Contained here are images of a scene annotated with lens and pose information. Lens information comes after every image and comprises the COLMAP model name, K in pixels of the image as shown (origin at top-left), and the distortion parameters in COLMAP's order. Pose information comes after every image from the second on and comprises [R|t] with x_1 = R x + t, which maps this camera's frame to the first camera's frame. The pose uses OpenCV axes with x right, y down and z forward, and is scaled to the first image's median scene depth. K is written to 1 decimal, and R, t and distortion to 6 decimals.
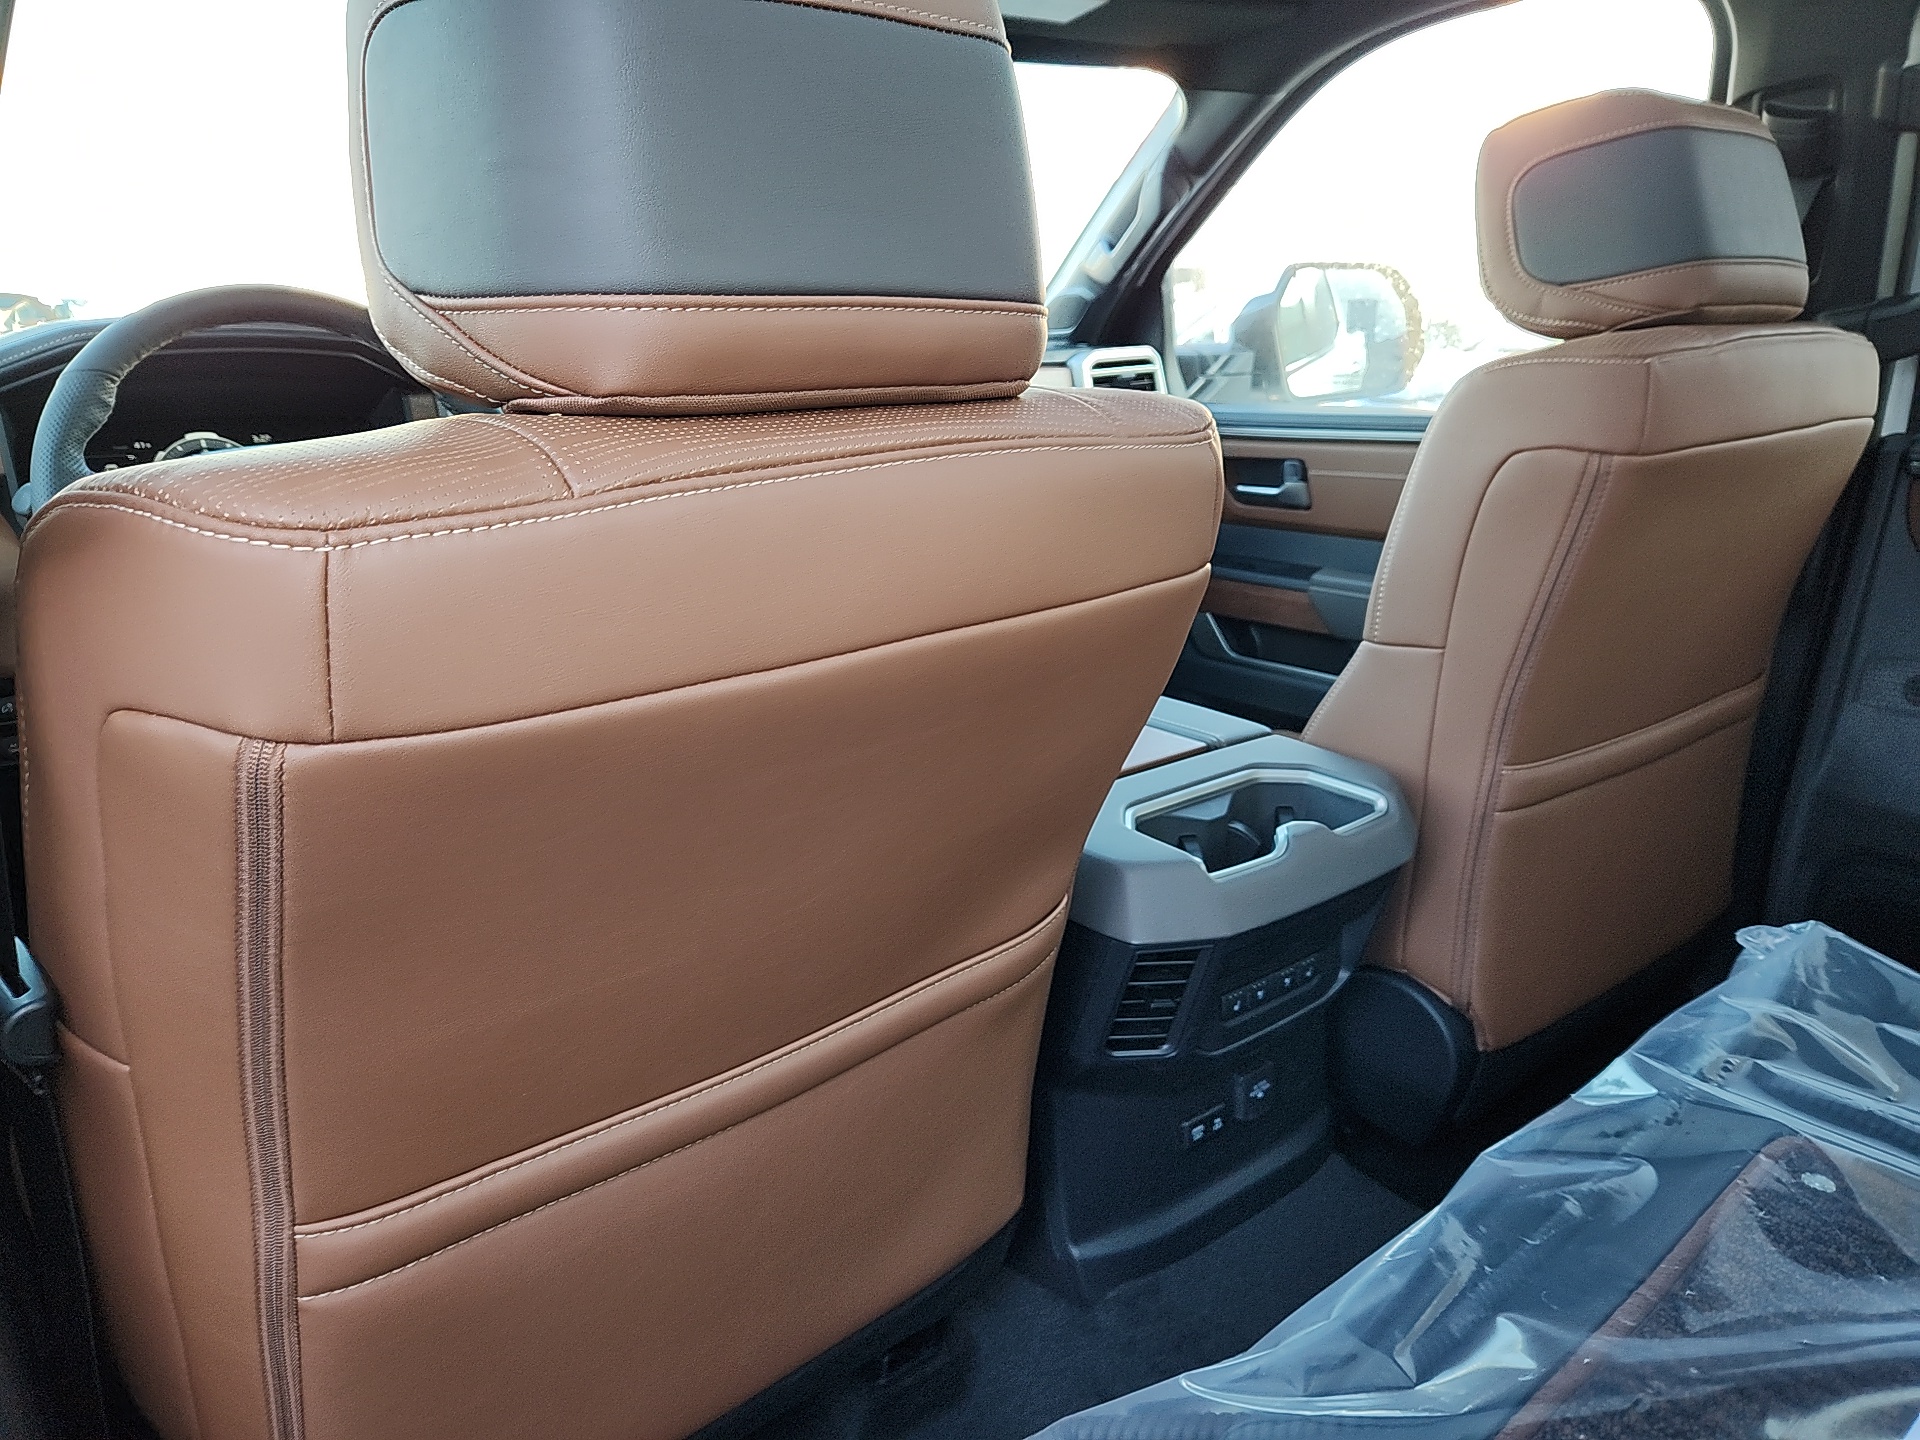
lens RADIAL K [[1456.9, 0, 969.5], [0, 1456.9, 715.9], [0, 0, 1]] dist [0.043230, -0.006063]
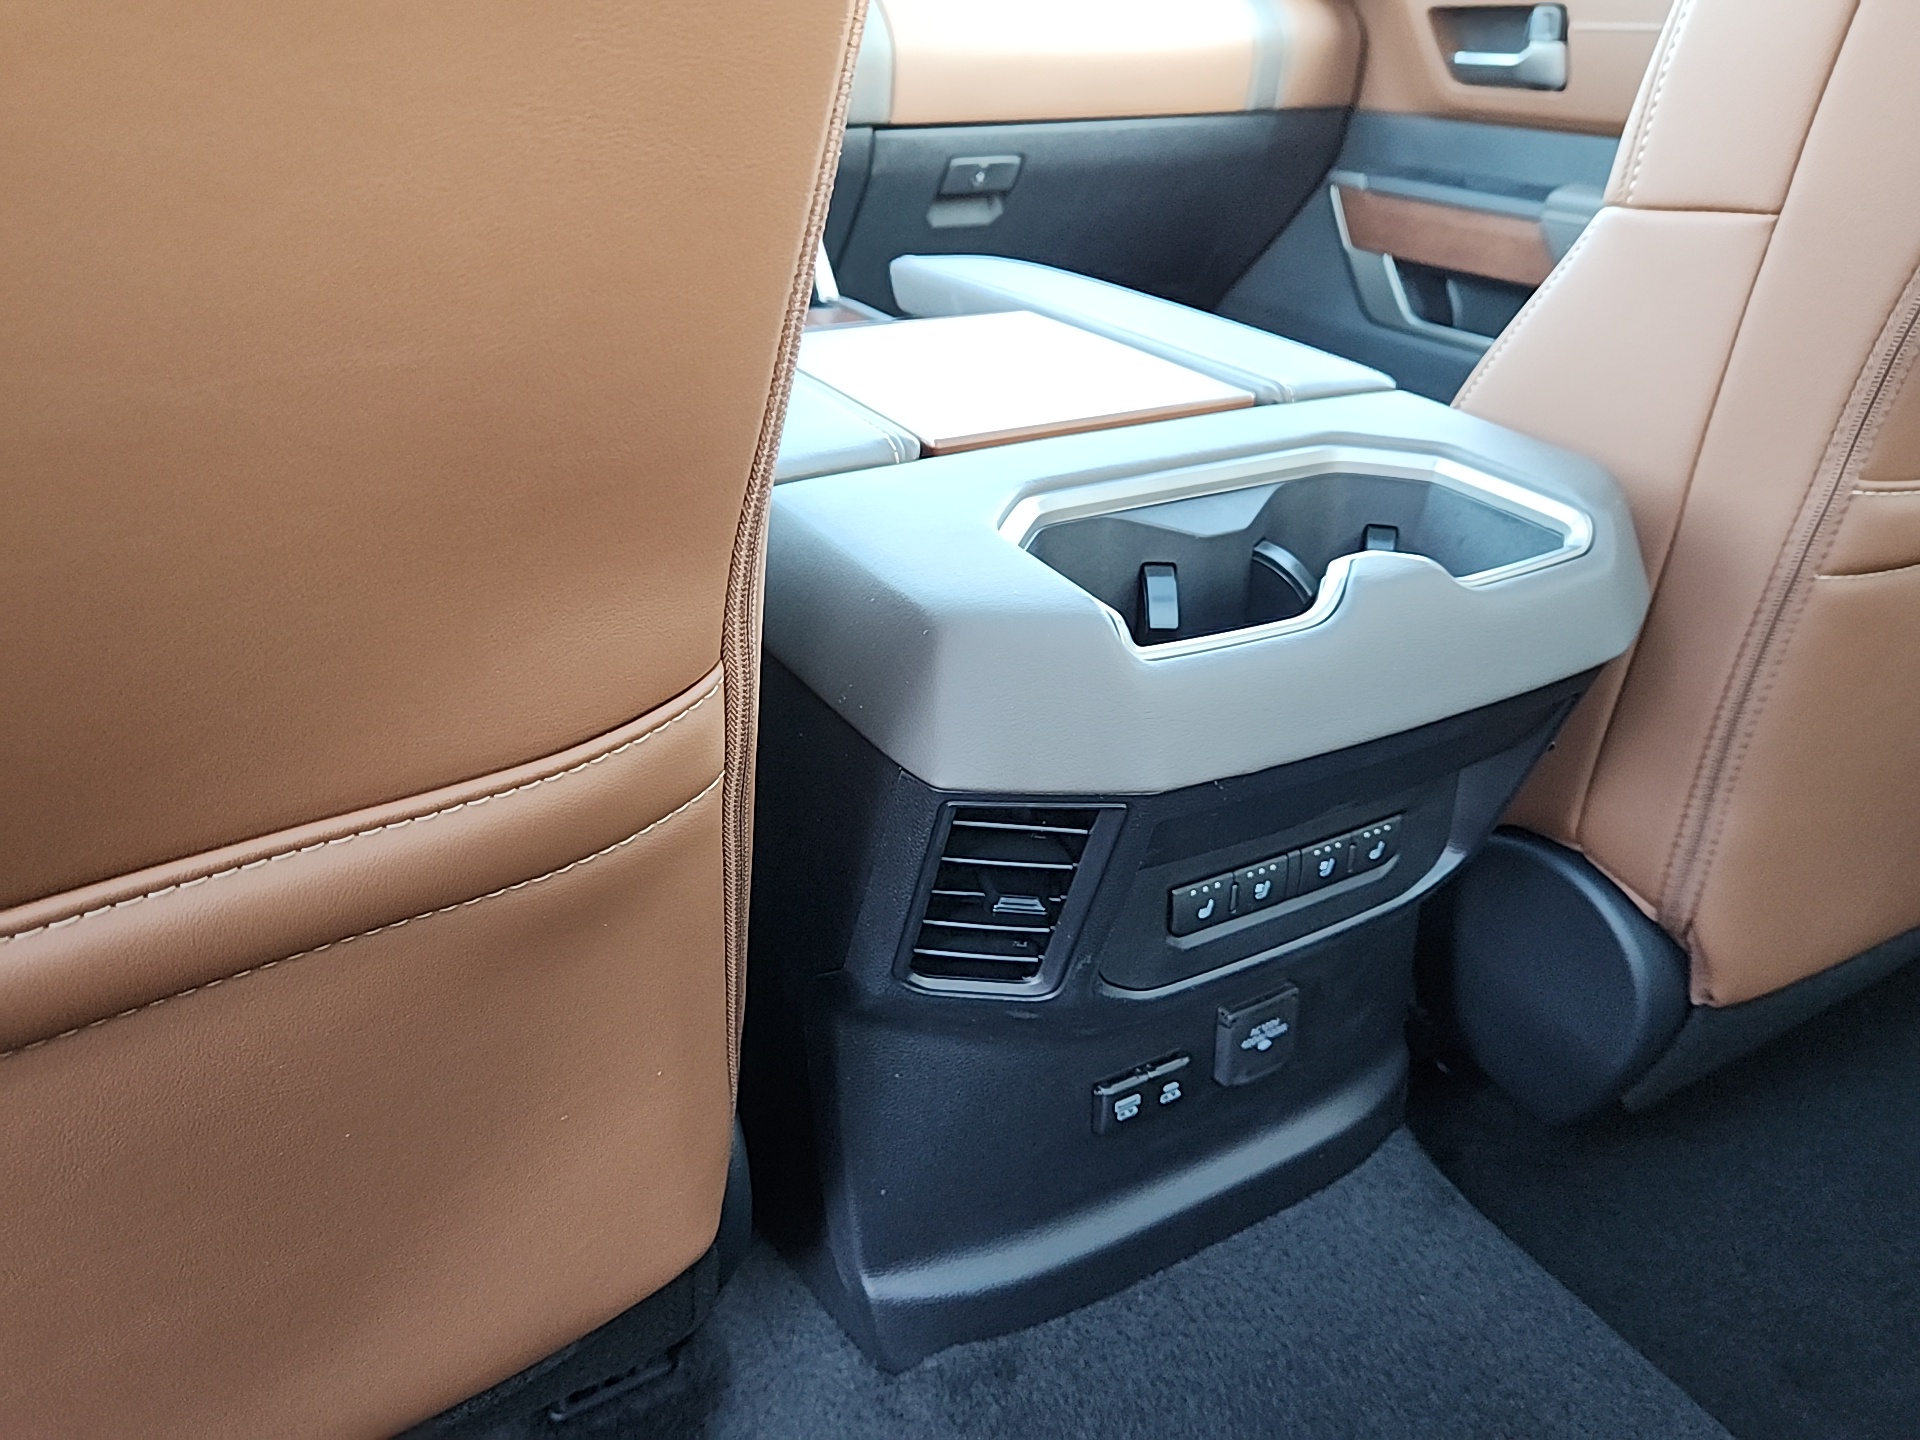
lens RADIAL K [[1471.8, 0, 960.0], [0, 1471.8, 720.0], [0, 0, 1]] dist [0.049221, -0.059701]
pose [[0.985946, 0.108957, -0.126647, 0.144839], [-0.082390, 0.976578, 0.198763, 0.038820], [0.145337, -0.185535, 0.971830, 0.471172]]
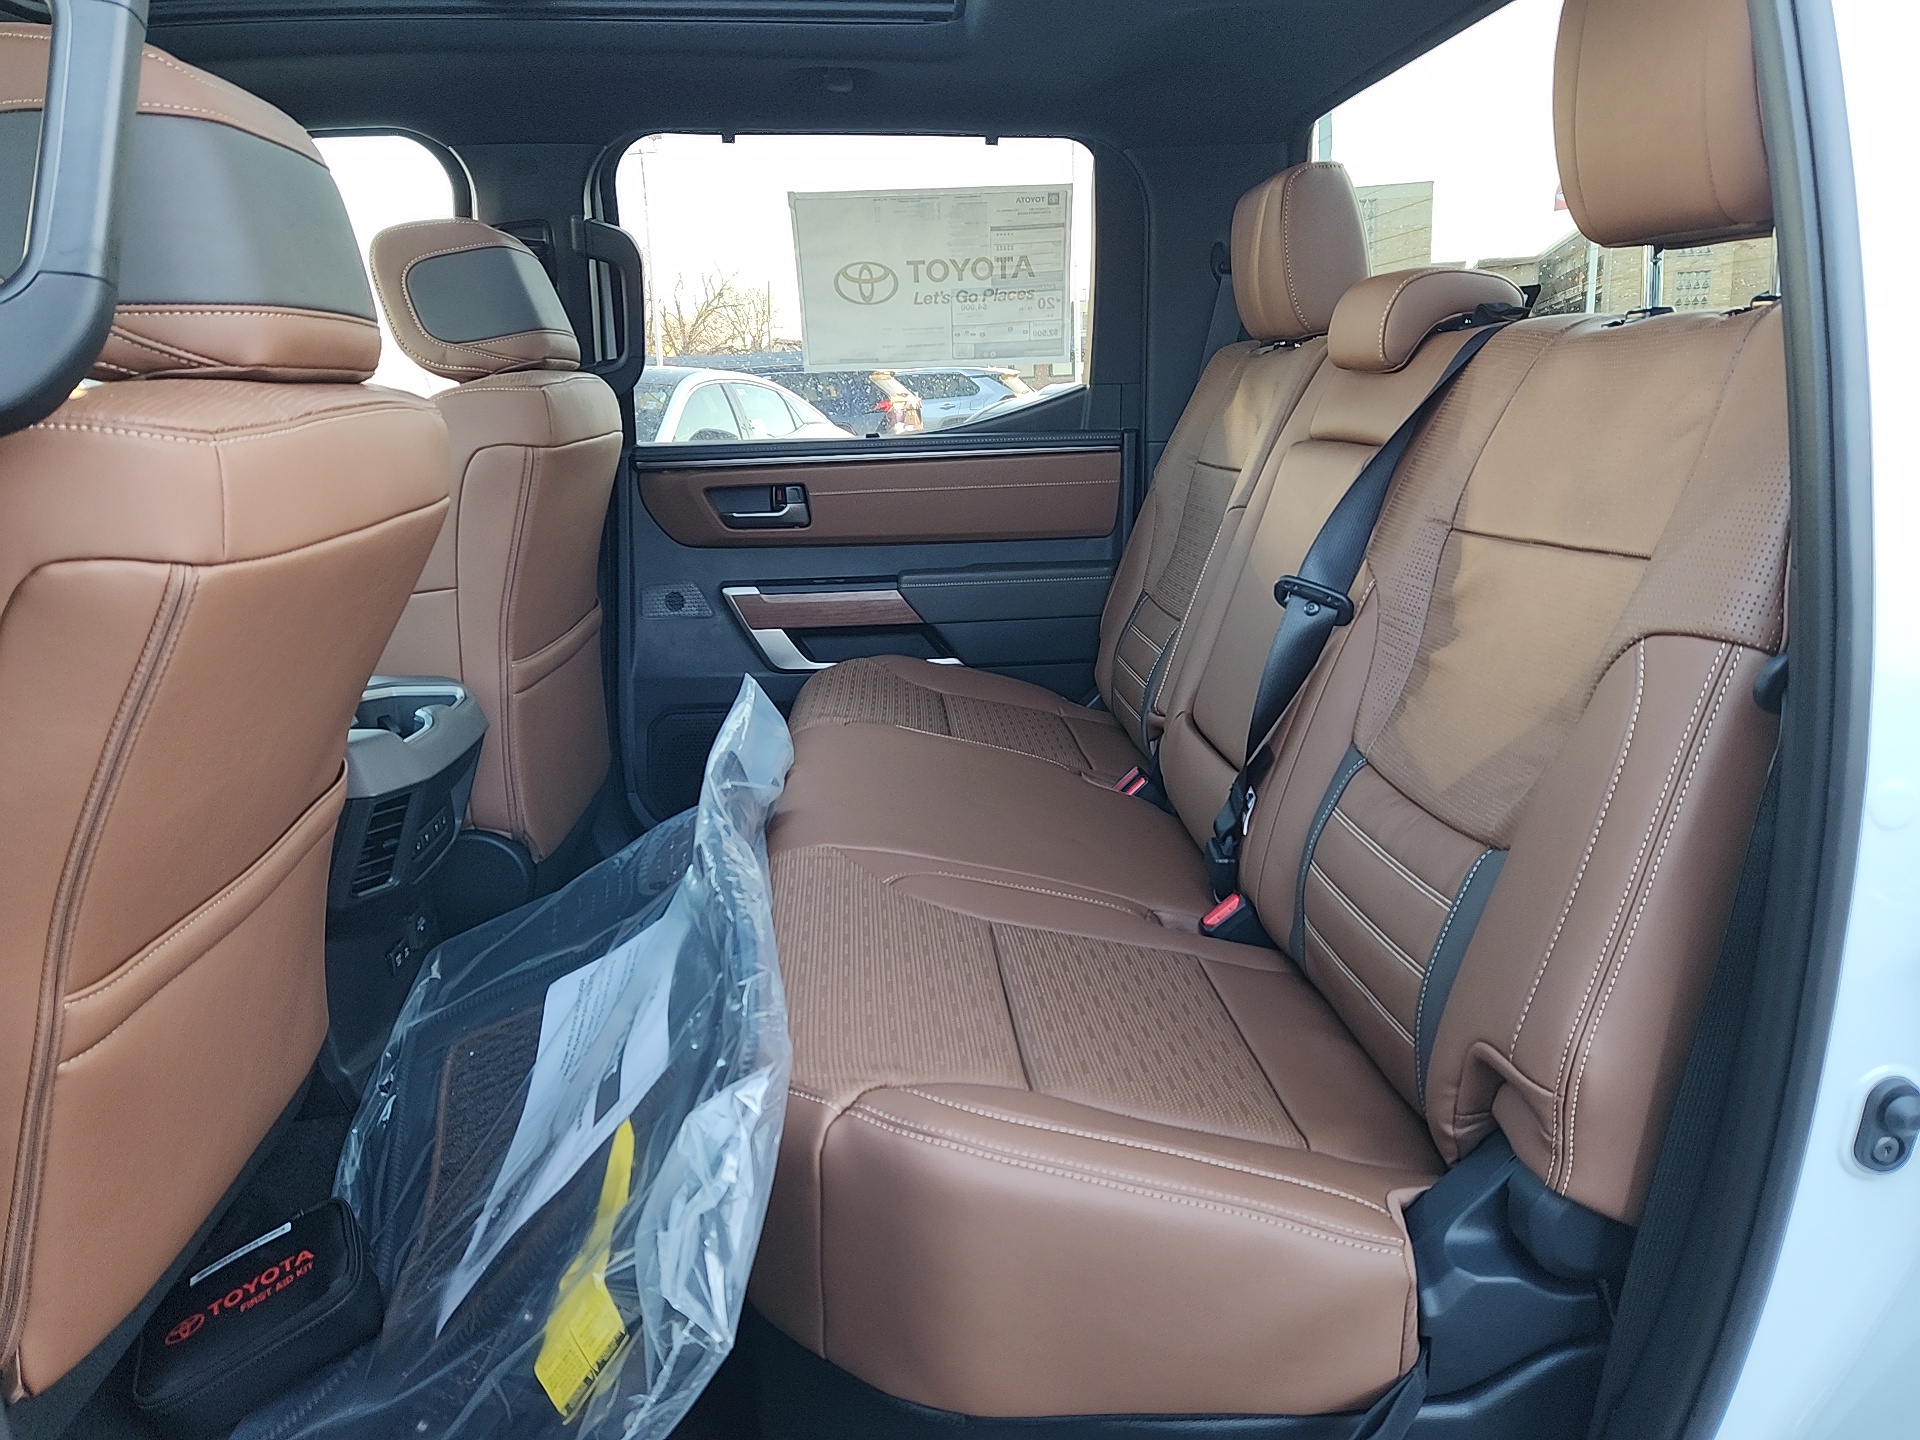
lens RADIAL K [[1380.1, 0, 960.0], [0, 1380.1, 720.0], [0, 0, 1]] dist [0.083053, -0.003061]
pose [[0.604337, -0.207905, 0.769125, -0.470437], [0.250267, 0.966027, 0.064484, 0.115399], [-0.756402, 0.153516, 0.635837, -0.242782]]
